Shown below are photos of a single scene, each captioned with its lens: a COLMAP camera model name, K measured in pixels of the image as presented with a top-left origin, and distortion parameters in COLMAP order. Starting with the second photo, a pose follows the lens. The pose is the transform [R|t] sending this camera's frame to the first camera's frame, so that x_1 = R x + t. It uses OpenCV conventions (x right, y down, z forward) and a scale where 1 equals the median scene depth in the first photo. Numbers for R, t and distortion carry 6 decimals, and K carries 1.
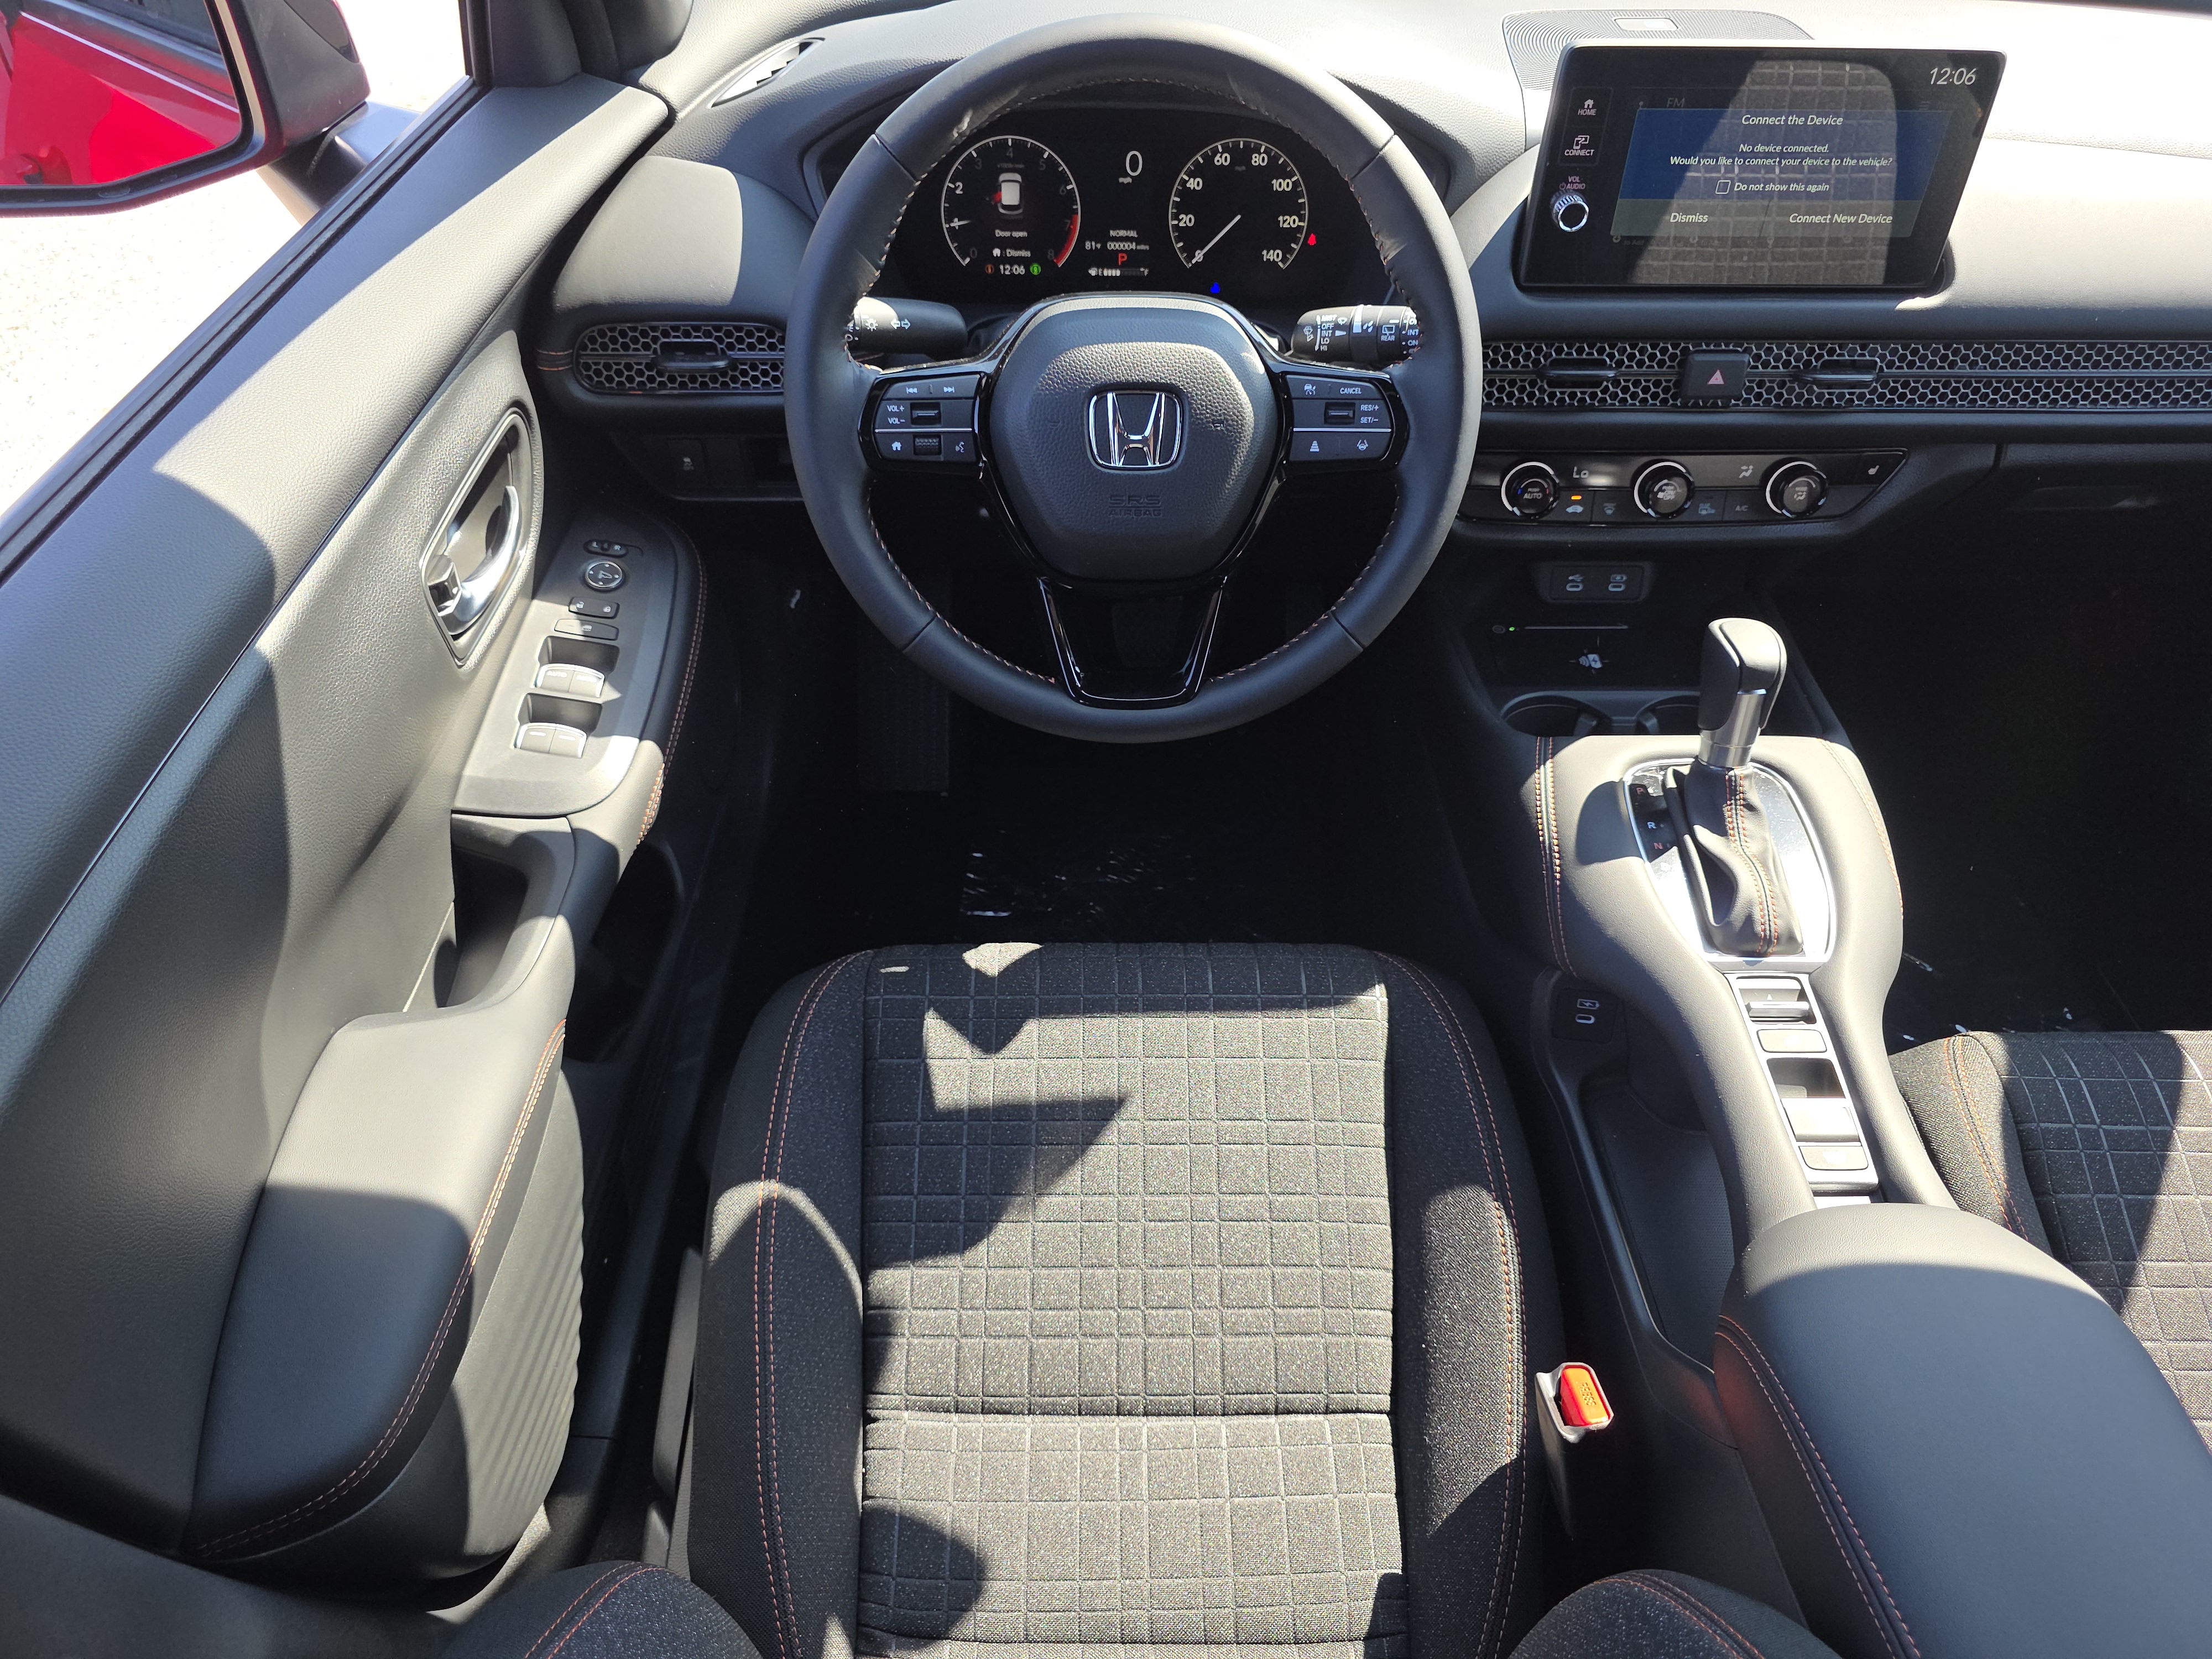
lens RADIAL K [[1490.1, 0, 1118.9], [0, 1490.1, 838.2], [0, 0, 1]] dist [0.044603, -0.033828]
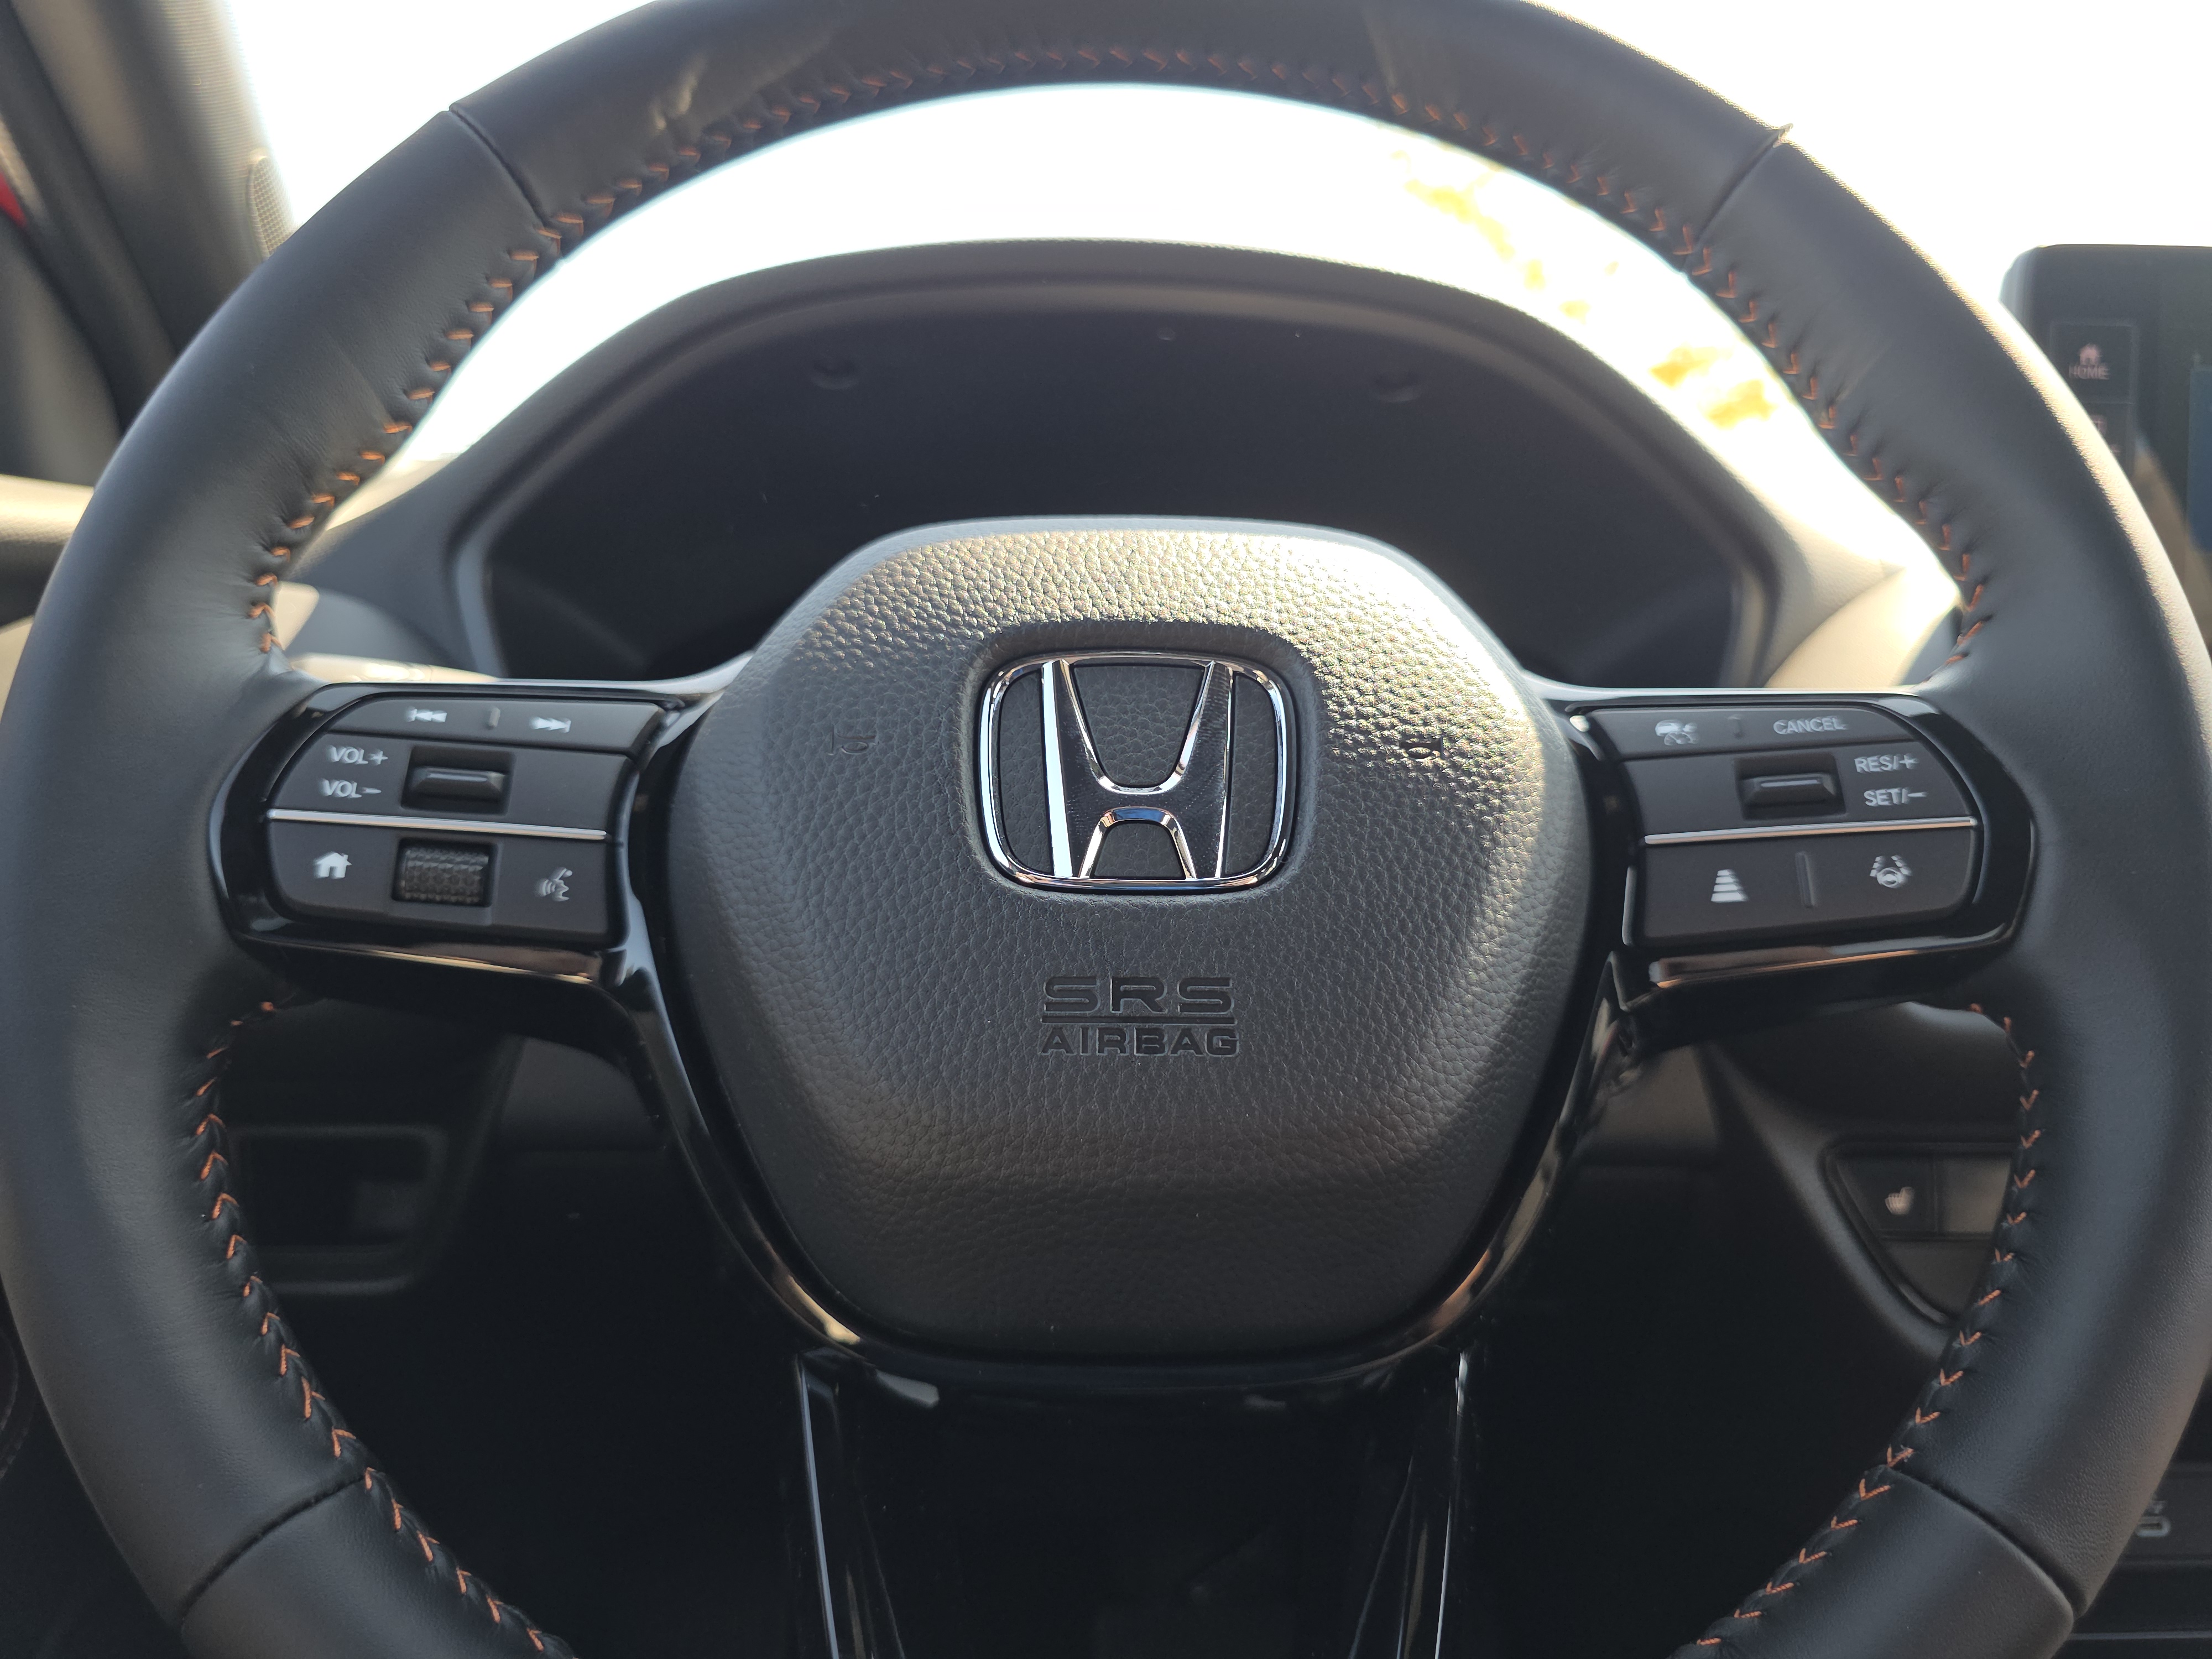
lens RADIAL K [[1558.4, 0, 1106.0], [0, 1558.4, 829.5], [0, 0, 1]] dist [0.056023, -0.168430]
pose [[0.999994, 0.001260, 0.003094, 0.003392], [0.000849, 0.799955, -0.600060, -0.070935], [-0.003231, 0.600059, 0.799949, 0.649749]]
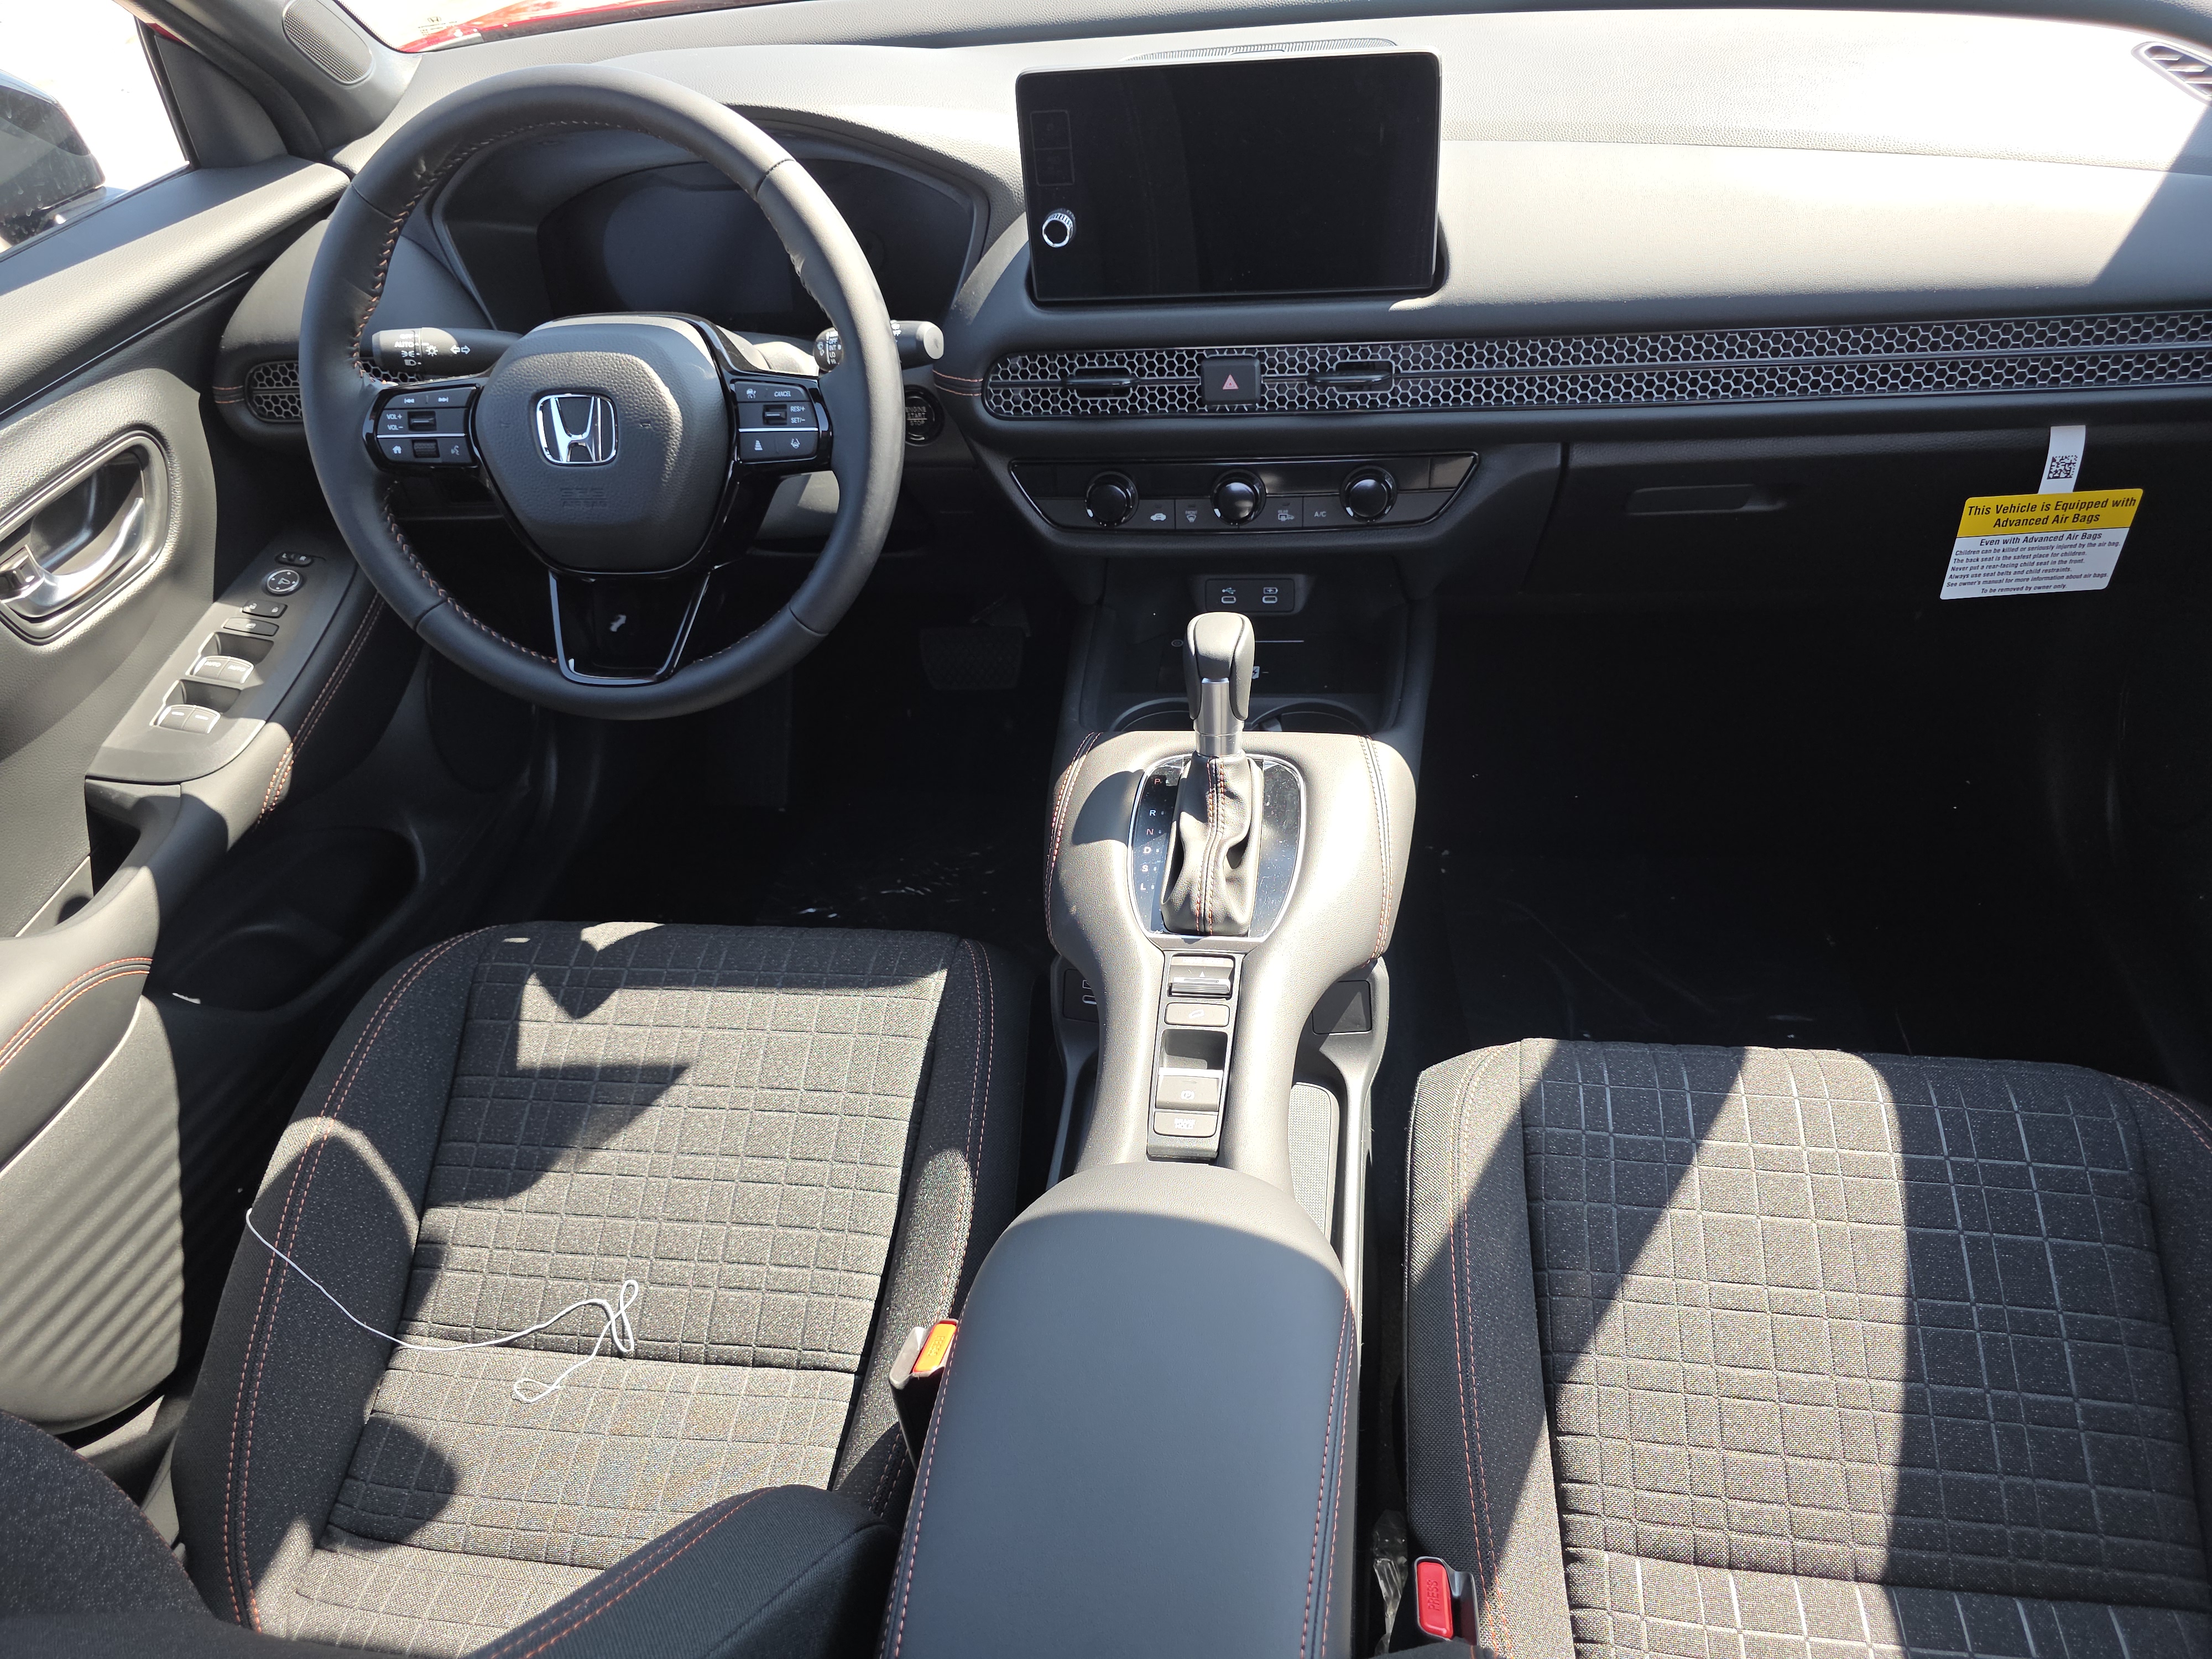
lens RADIAL K [[1490.1, 0, 1118.9], [0, 1490.1, 838.2], [0, 0, 1]] dist [0.044603, -0.033828]
pose [[0.985339, 0.020678, -0.169351, 0.508167], [-0.030384, 0.998028, -0.054924, 0.065318], [0.167881, 0.059265, 0.984024, -0.005128]]
